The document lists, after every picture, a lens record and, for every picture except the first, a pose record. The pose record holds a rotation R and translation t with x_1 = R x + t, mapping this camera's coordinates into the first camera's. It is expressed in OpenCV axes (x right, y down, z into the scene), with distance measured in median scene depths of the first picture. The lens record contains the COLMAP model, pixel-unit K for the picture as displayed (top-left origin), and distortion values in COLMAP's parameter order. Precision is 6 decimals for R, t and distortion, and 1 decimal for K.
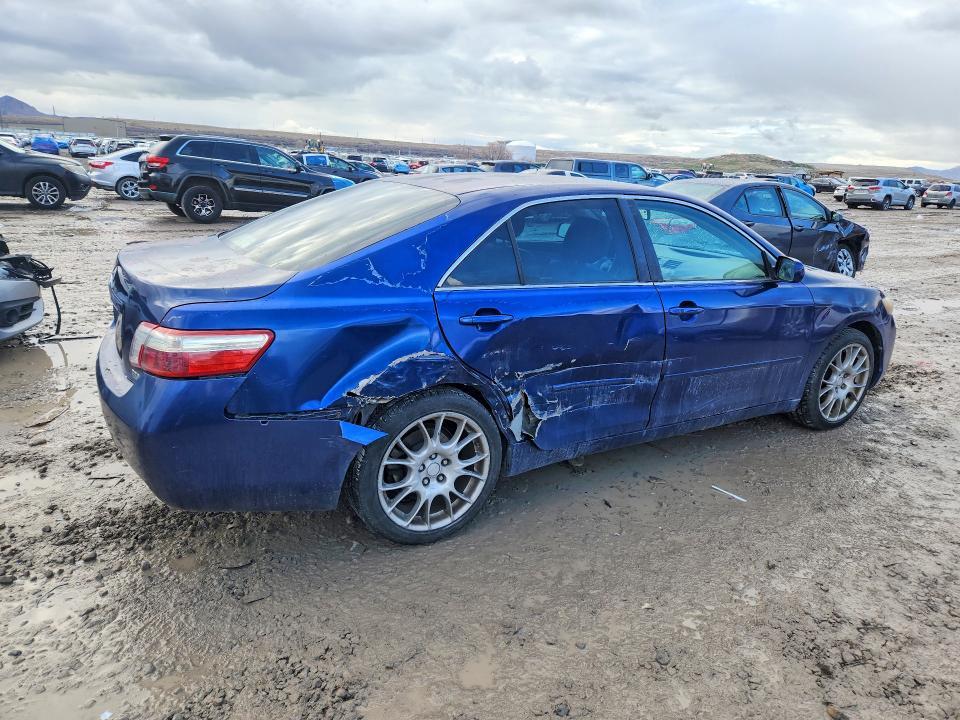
lens RADIAL K [[802.8, 0, 480.0], [0, 802.8, 360.0], [0, 0, 1]] dist [0.021911, -0.001284]
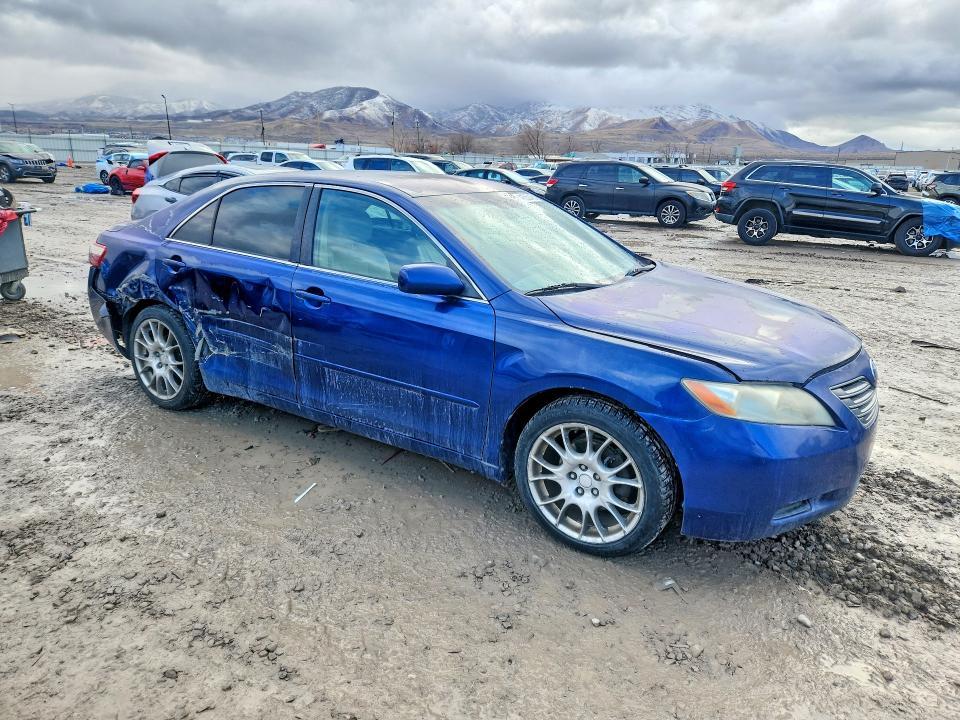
lens RADIAL K [[802.8, 0, 480.0], [0, 802.8, 360.0], [0, 0, 1]] dist [0.021911, -0.001284]
pose [[0.273551, 0.180168, -0.944833, 1.271349], [-0.236614, 0.964720, 0.115455, -0.148500], [0.932300, 0.191978, 0.306531, 0.894598]]
